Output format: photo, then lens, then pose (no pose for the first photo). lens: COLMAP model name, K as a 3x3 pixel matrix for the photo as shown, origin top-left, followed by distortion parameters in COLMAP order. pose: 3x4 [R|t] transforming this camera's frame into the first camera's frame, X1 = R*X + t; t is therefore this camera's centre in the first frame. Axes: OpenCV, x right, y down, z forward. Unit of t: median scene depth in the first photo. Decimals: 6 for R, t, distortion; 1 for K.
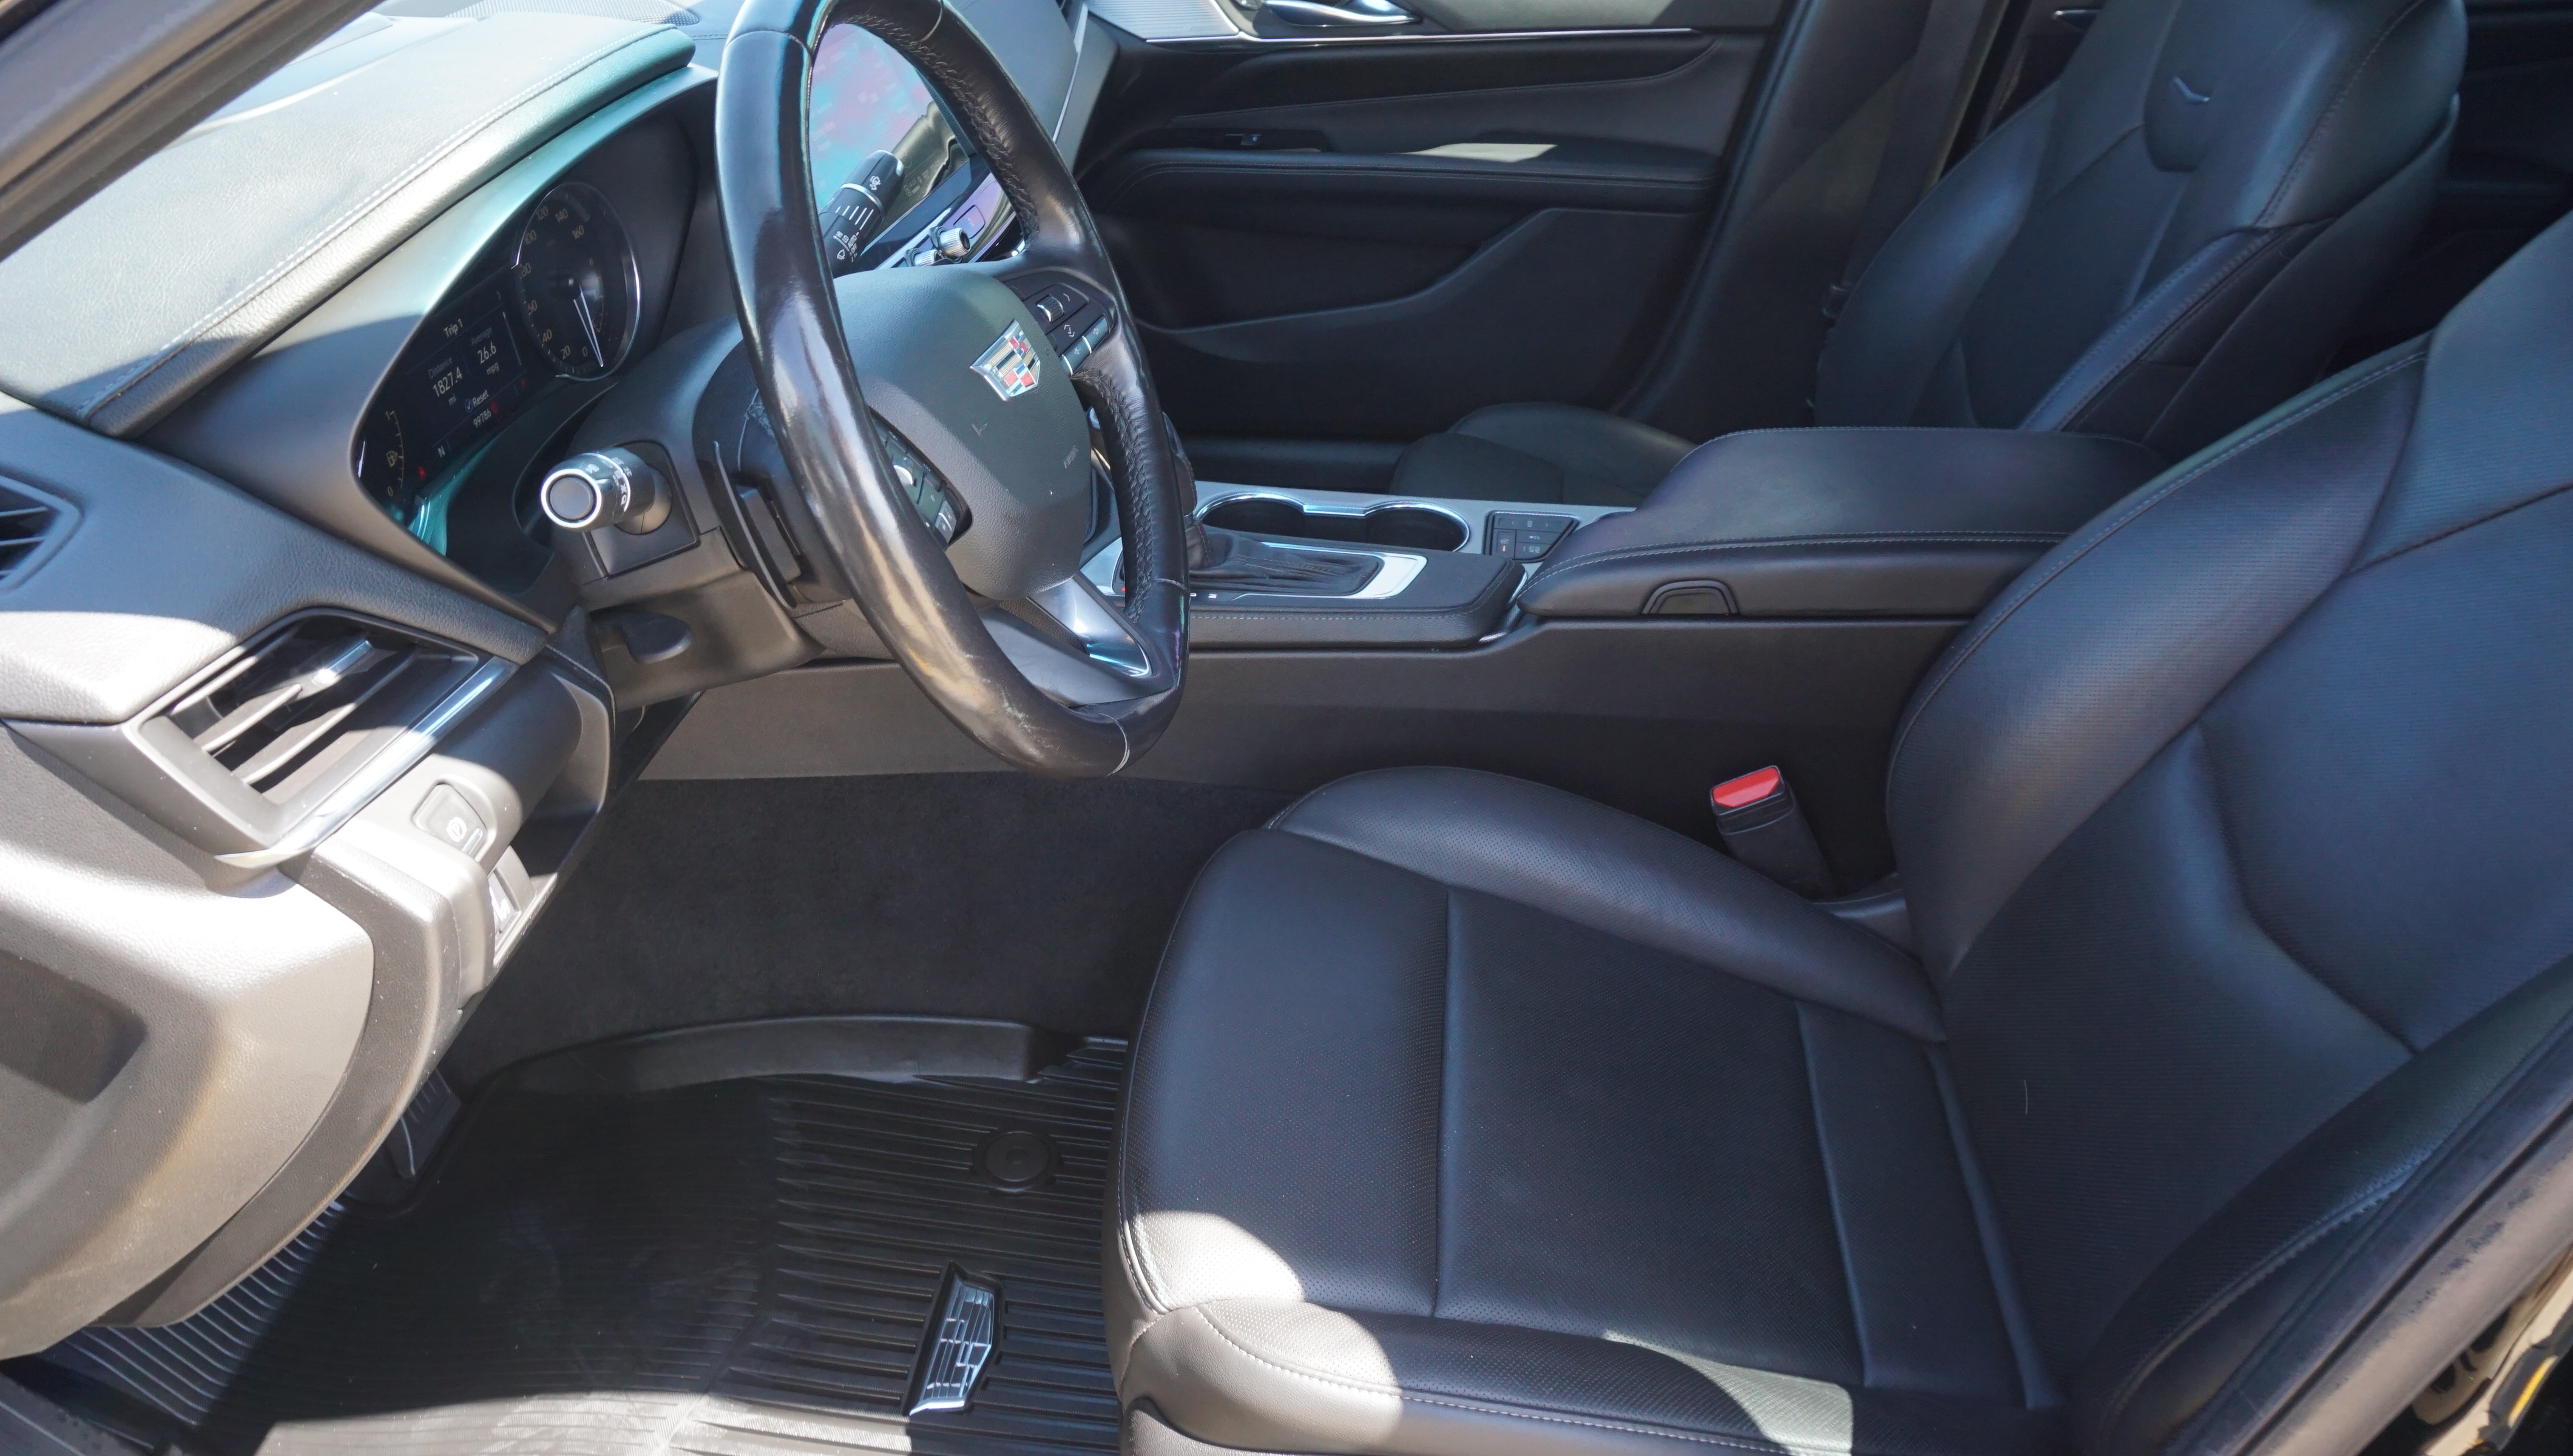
lens RADIAL K [[1730.8, 0, 1270.7], [0, 1730.8, 714.8], [0, 0, 1]] dist [-0.048150, 0.039804]
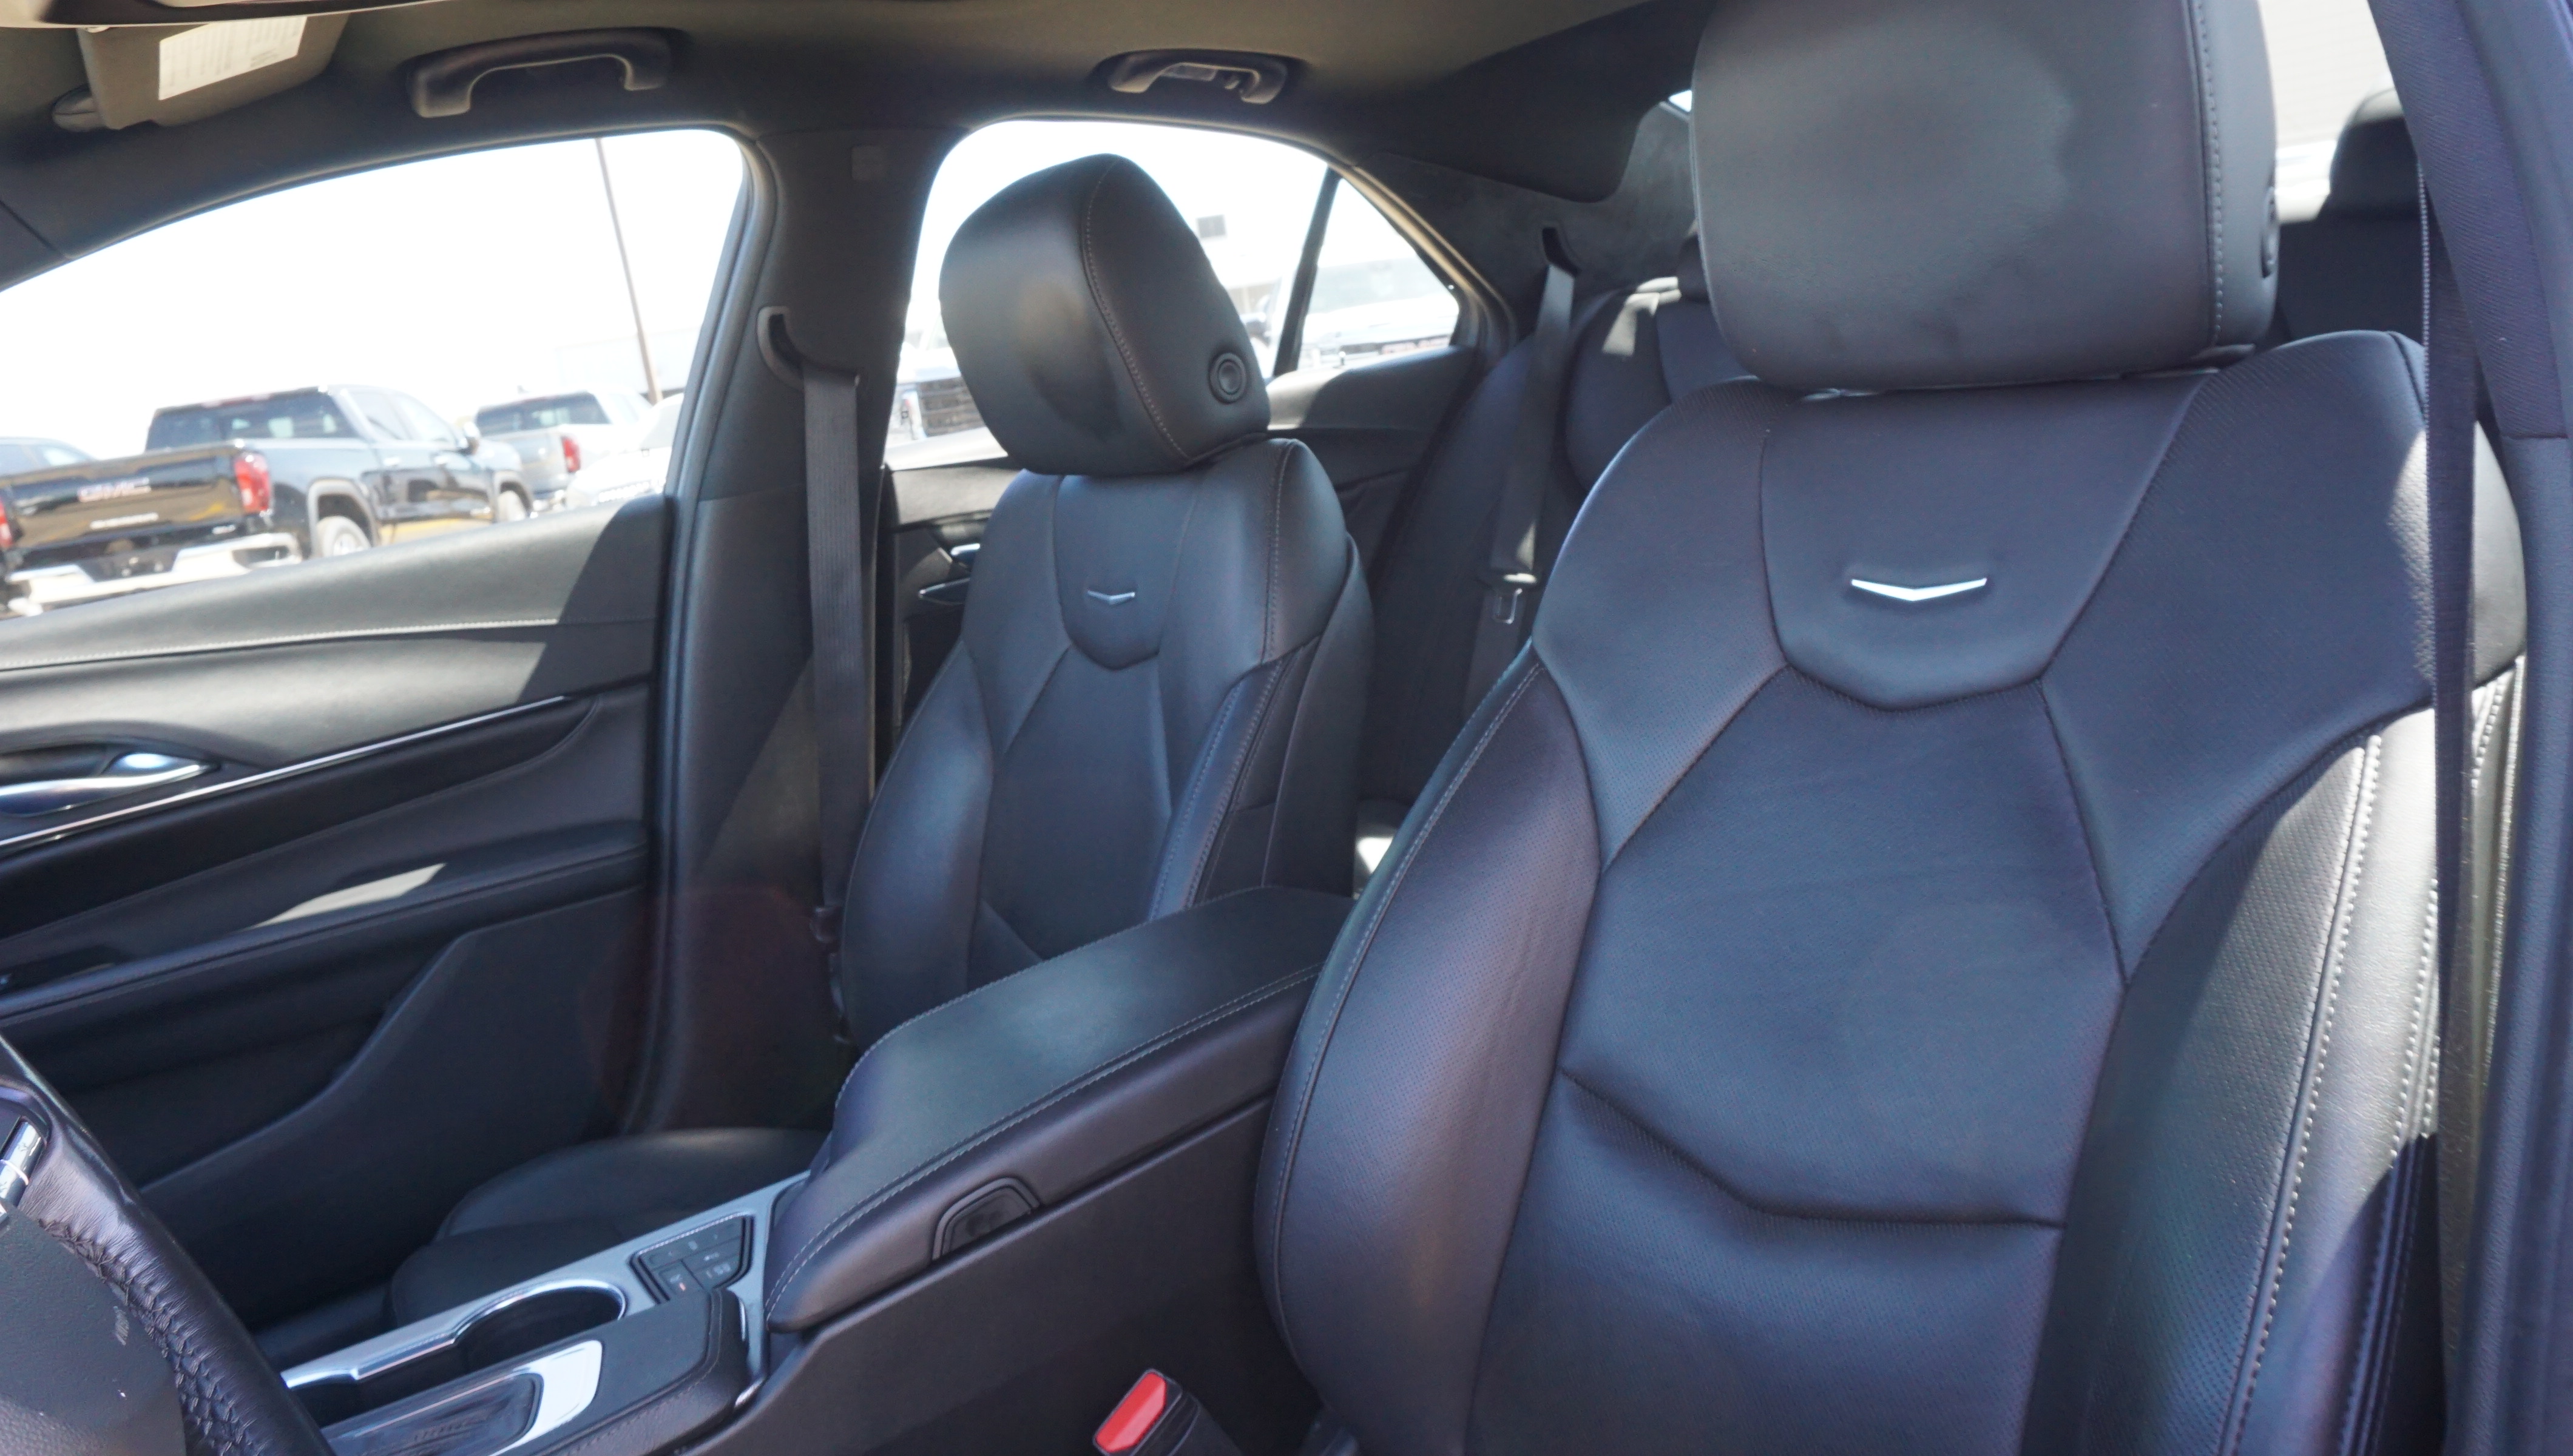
lens RADIAL K [[1730.8, 0, 1276.9], [0, 1730.8, 737.3], [0, 0, 1]] dist [-0.048150, 0.039804]
pose [[0.714934, -0.235357, 0.658389, -0.113852], [0.481517, 0.848491, -0.219557, -0.014833], [-0.506962, 0.473994, 0.719944, 0.264847]]
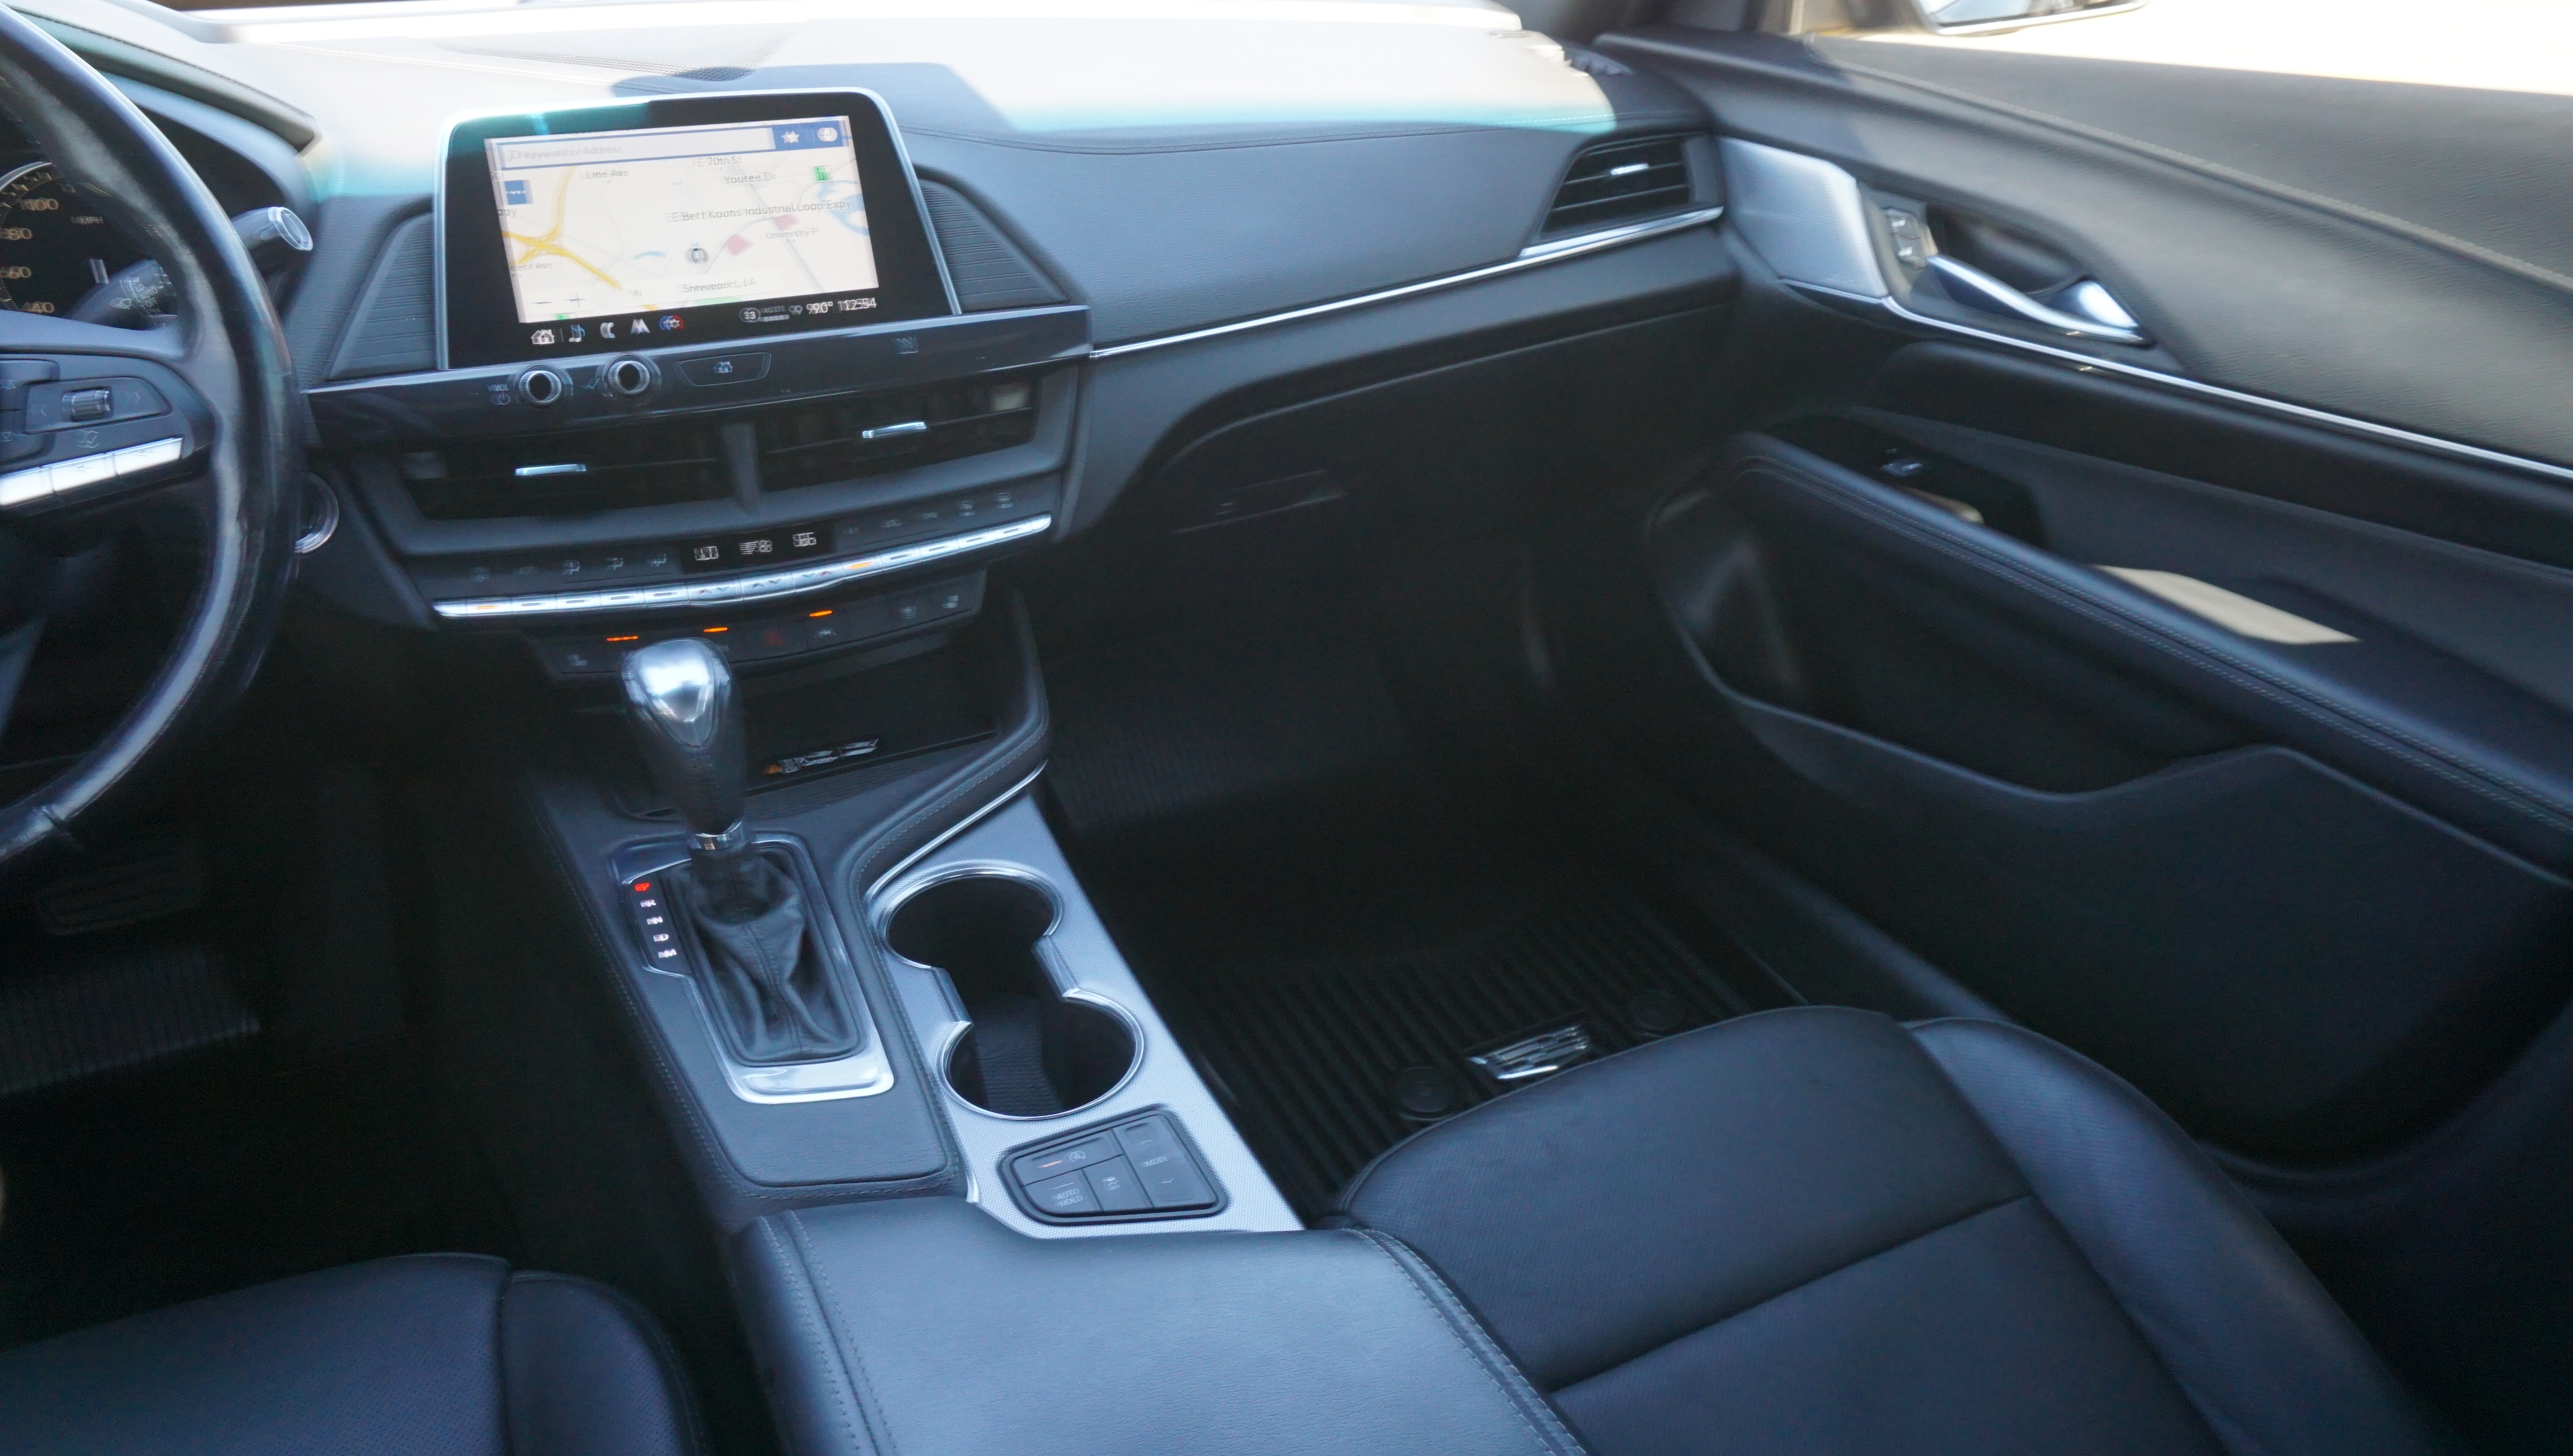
lens RADIAL K [[1730.8, 0, 1287.1], [0, 1730.8, 728.4], [0, 0, 1]] dist [-0.048150, 0.039804]
pose [[0.540754, 0.396869, -0.741673, 0.565058], [-0.464804, 0.875851, 0.129779, -0.346865], [0.701100, 0.274554, 0.658087, 0.694973]]
